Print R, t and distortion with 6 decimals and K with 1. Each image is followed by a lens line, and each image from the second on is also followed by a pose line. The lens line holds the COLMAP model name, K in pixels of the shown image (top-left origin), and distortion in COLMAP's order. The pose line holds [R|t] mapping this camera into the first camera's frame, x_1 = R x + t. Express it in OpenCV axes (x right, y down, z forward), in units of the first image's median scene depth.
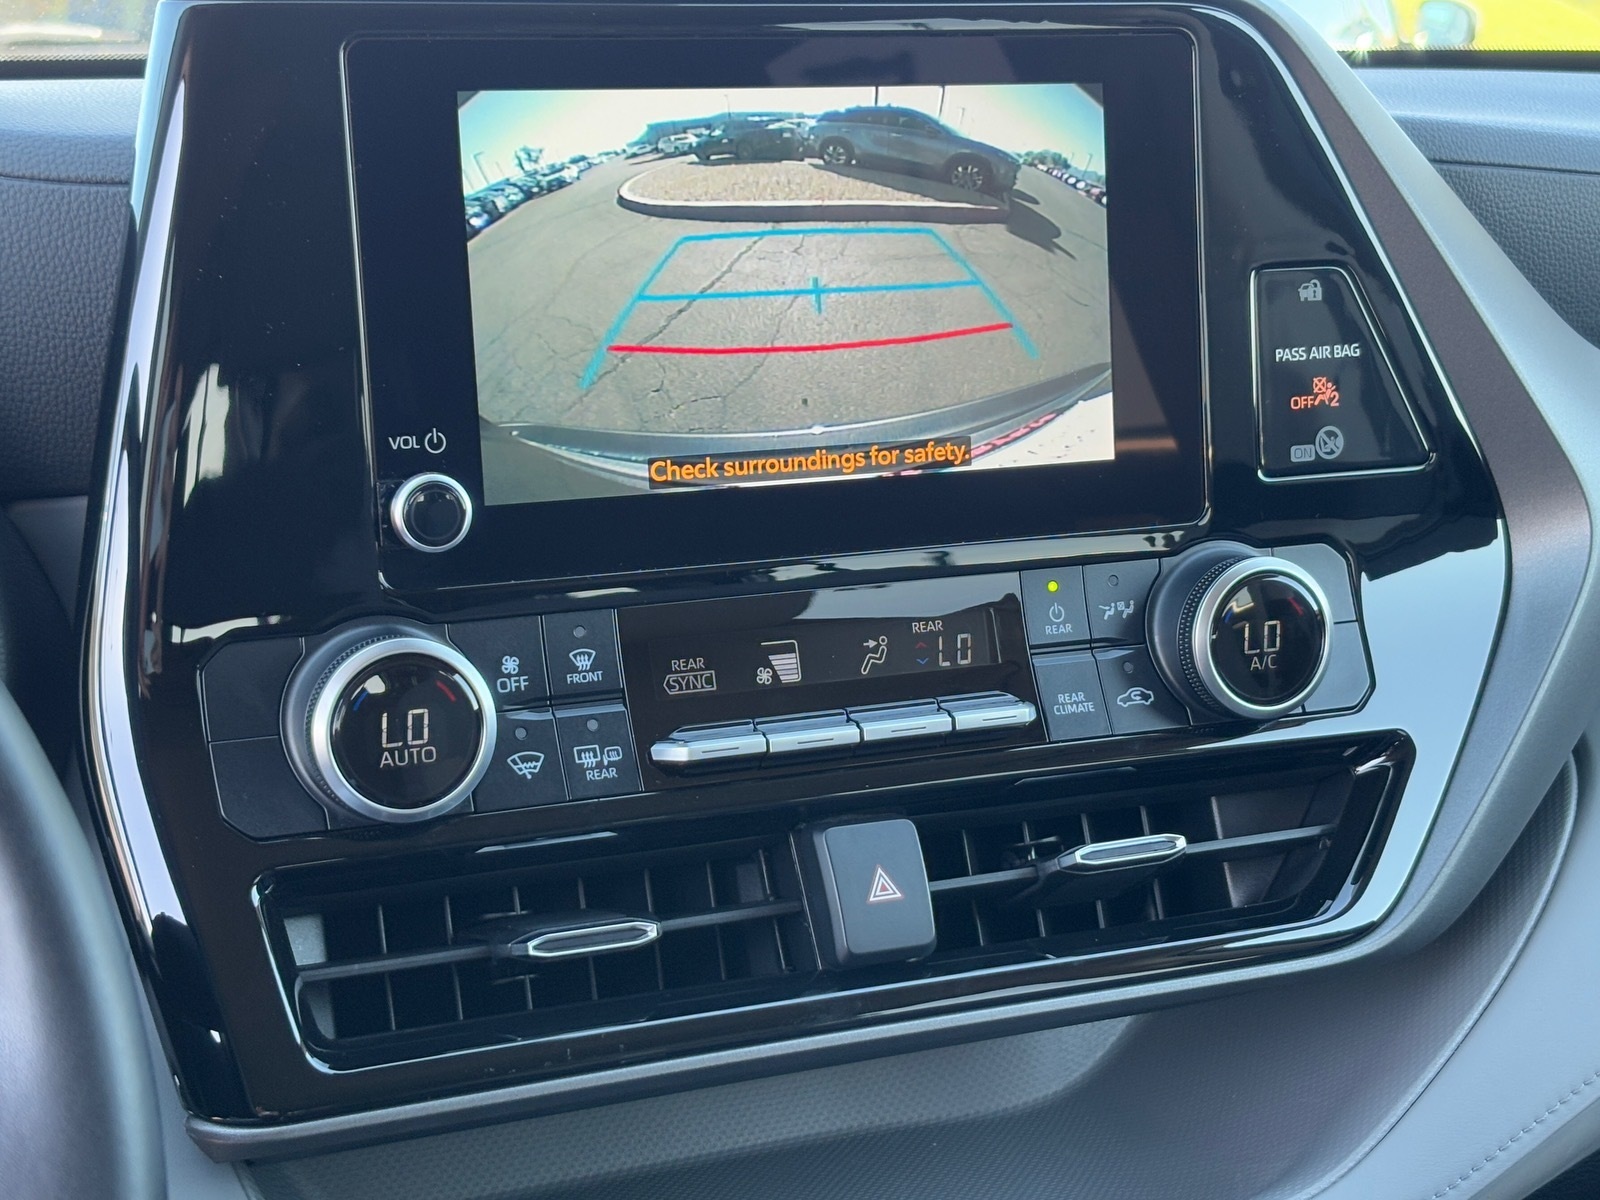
lens RADIAL K [[2751.1, 0, 815.1], [0, 2751.1, 619.8], [0, 0, 1]] dist [0.281006, -1.399489]
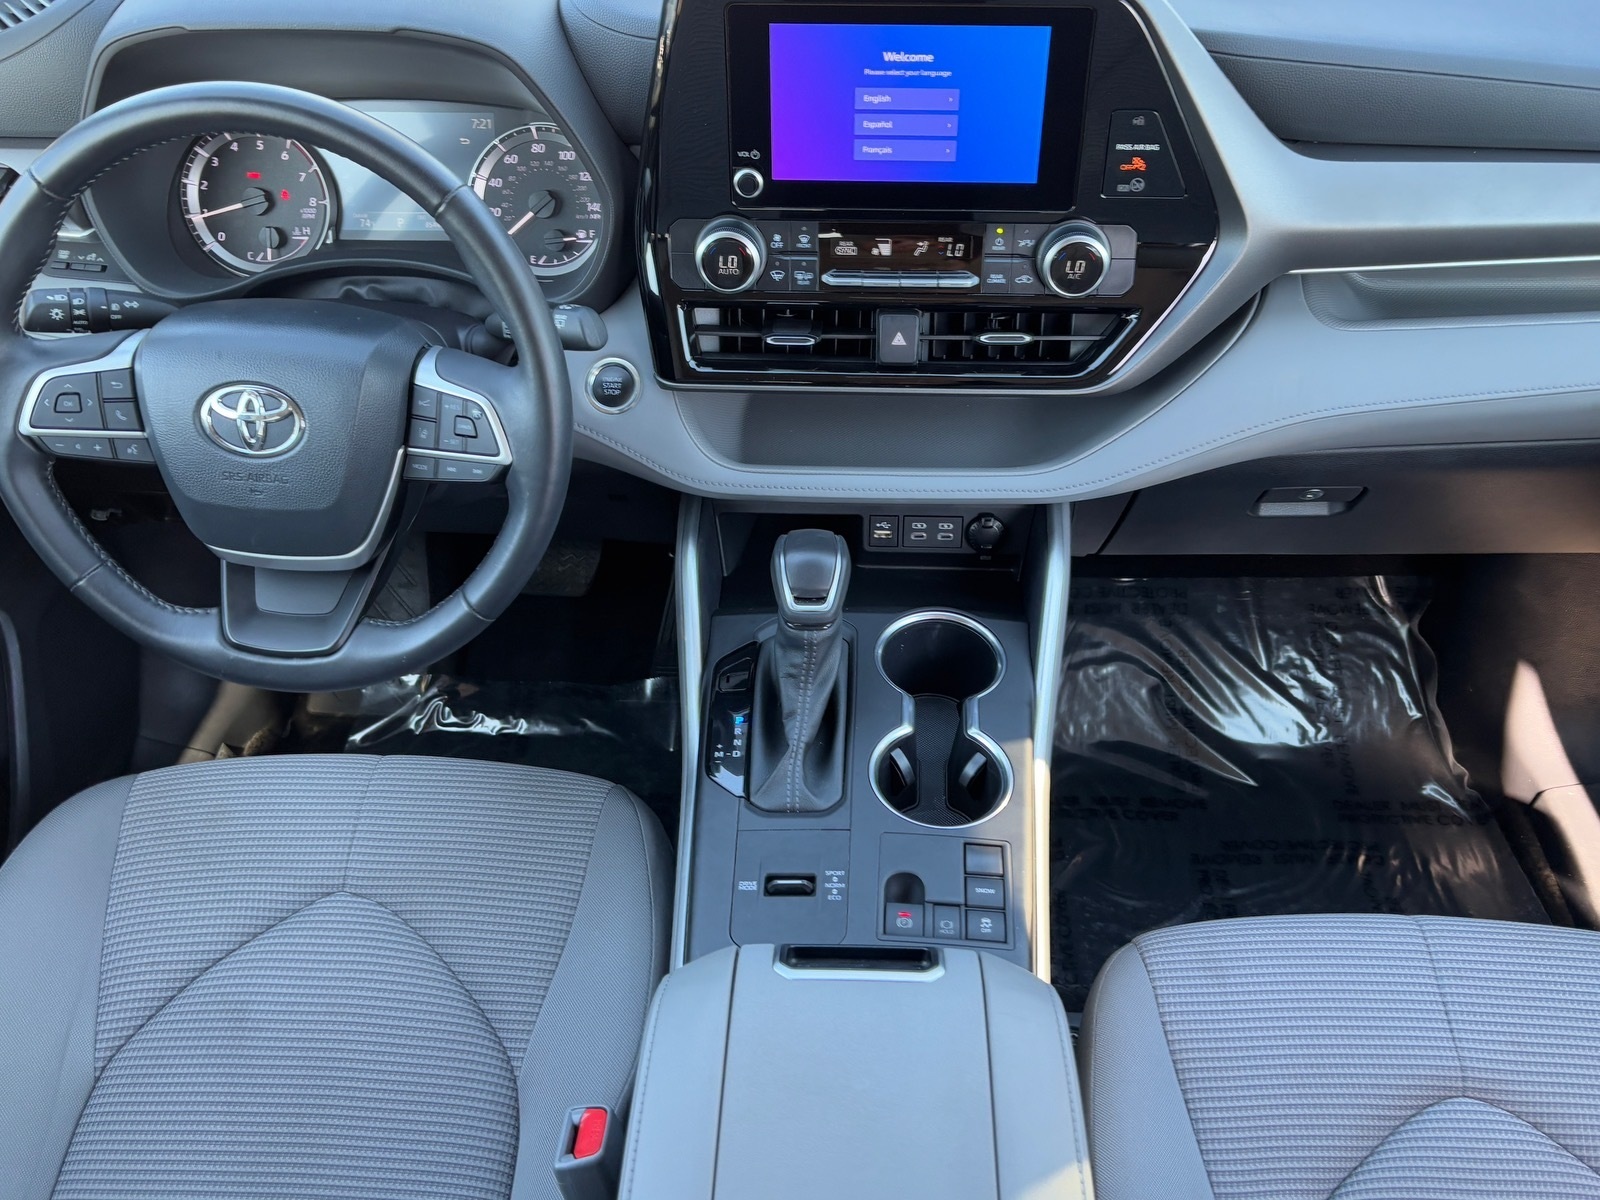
lens RADIAL K [[1374.7, 0, 804.0], [0, 1374.7, 607.9], [0, 0, 1]] dist [0.016672, 0.004045]
pose [[0.893076, 0.298917, -0.336251, 0.468944], [-0.089317, 0.850300, 0.518665, -0.369580], [0.440952, -0.433174, 0.786080, -0.241788]]
